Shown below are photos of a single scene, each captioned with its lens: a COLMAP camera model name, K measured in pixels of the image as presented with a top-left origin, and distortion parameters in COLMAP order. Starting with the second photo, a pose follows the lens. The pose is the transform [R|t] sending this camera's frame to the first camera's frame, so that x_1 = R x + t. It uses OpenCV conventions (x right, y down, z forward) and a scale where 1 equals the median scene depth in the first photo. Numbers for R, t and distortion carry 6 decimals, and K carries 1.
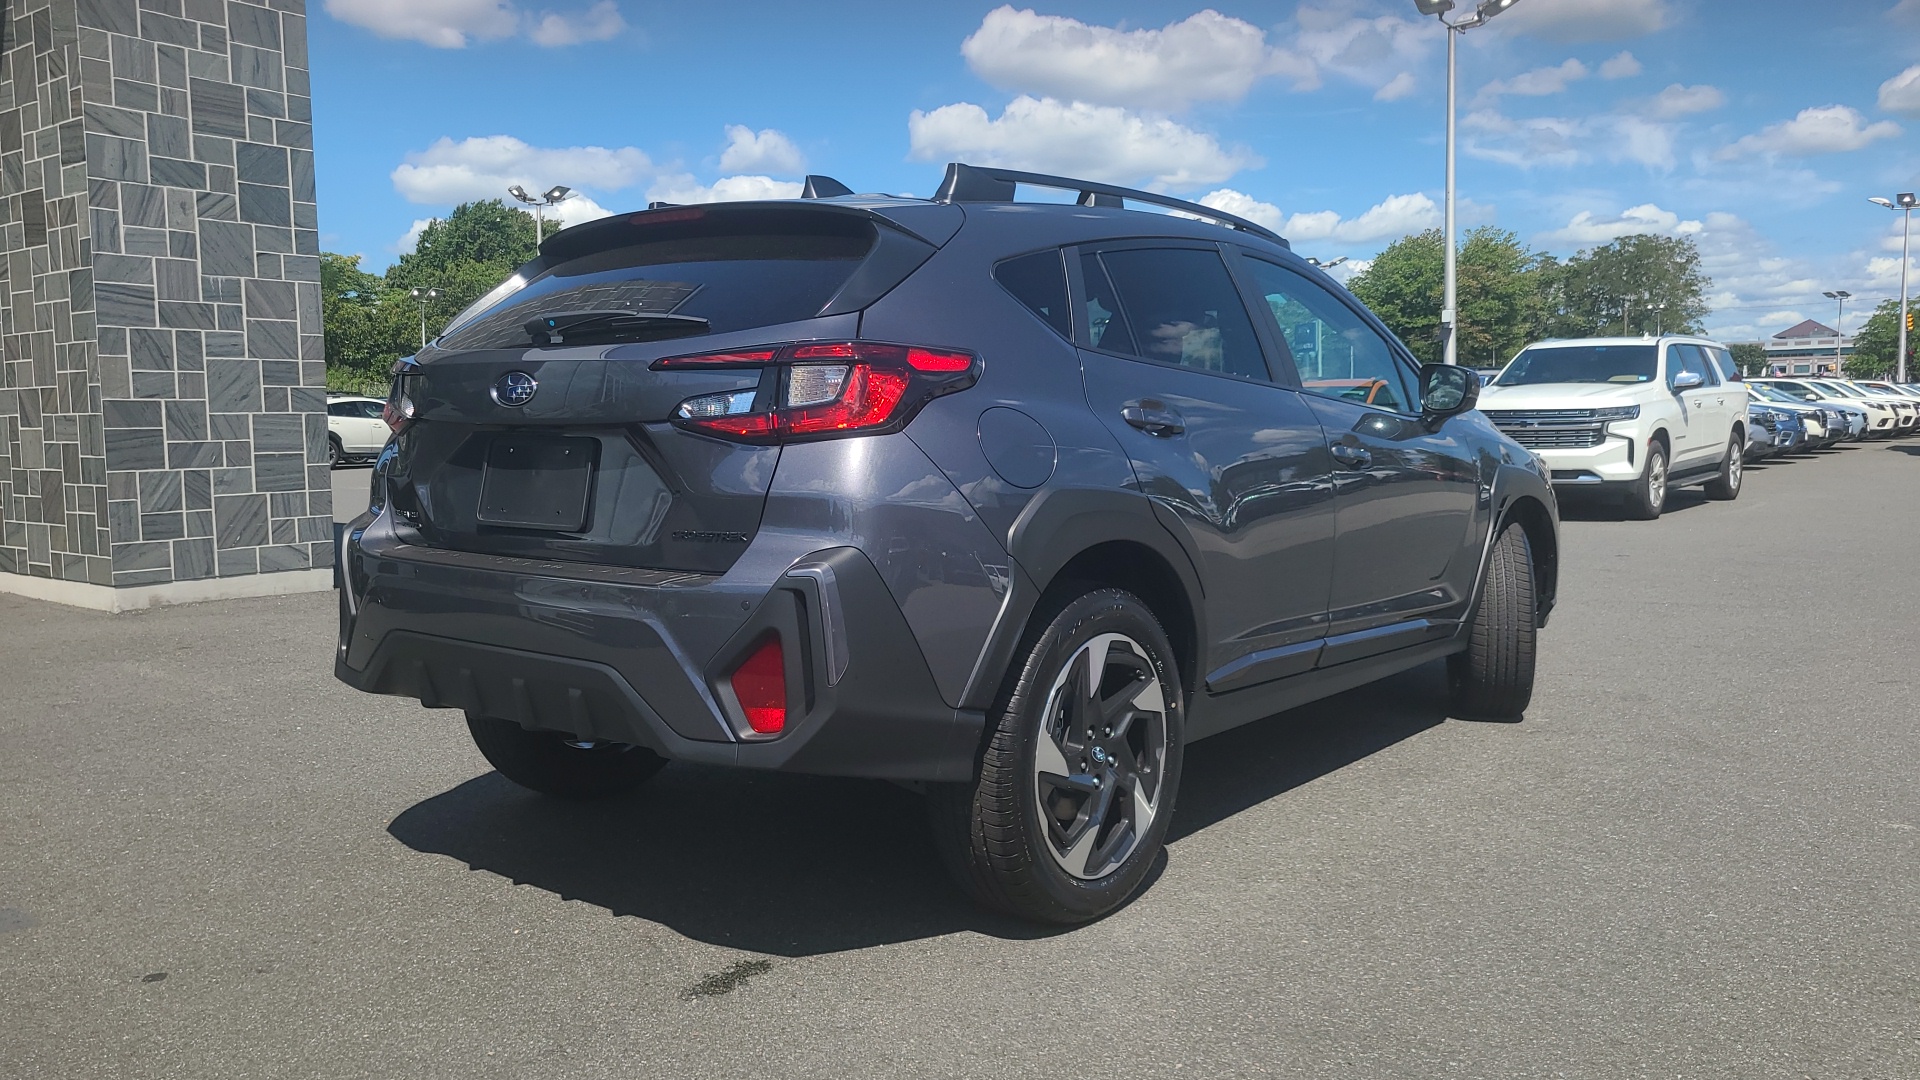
lens RADIAL K [[1409.3, 0, 945.3], [0, 1409.3, 540.2], [0, 0, 1]] dist [0.040549, -0.032663]
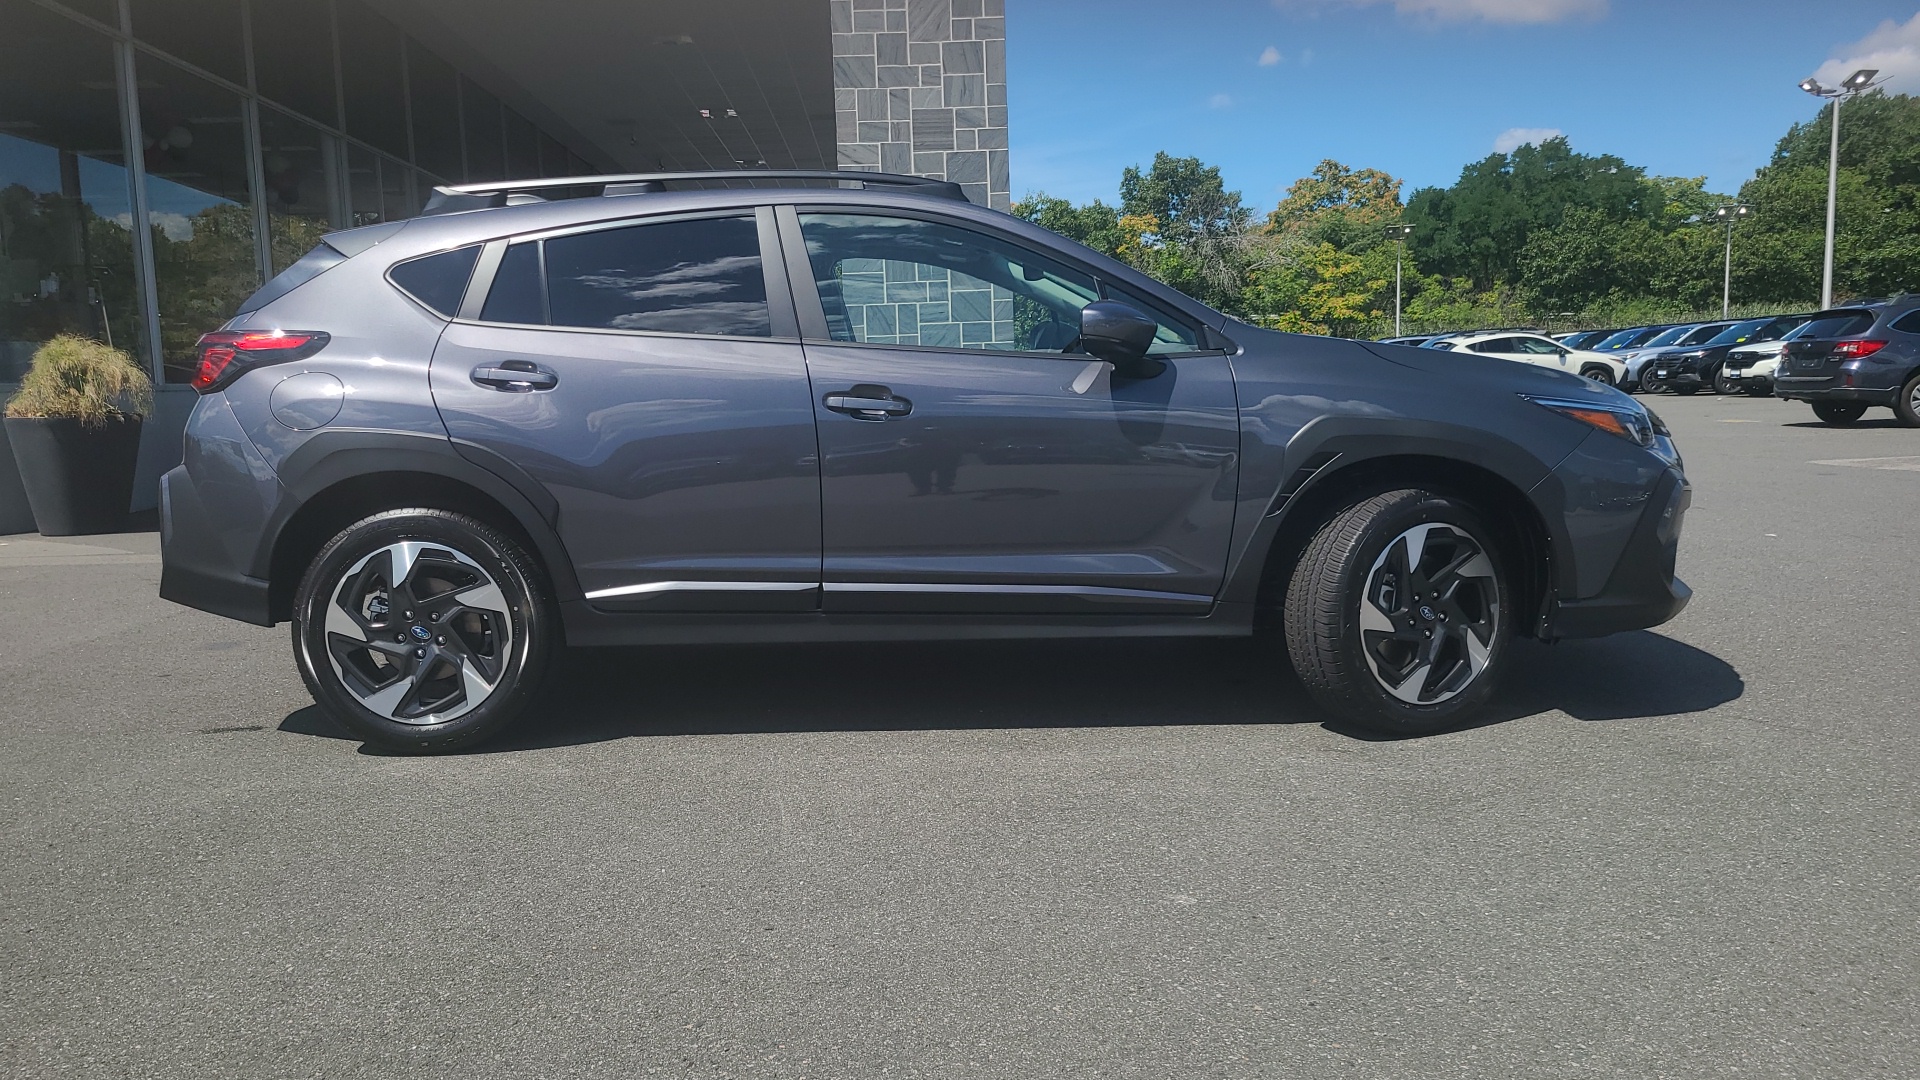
lens RADIAL K [[1411.5, 0, 946.5], [0, 1411.5, 535.3], [0, 0, 1]] dist [0.054295, -0.041040]
pose [[0.621353, 0.074597, -0.779972, 0.518015], [-0.041345, 0.997192, 0.062435, -0.015427], [0.782439, -0.006546, 0.622693, 0.197972]]
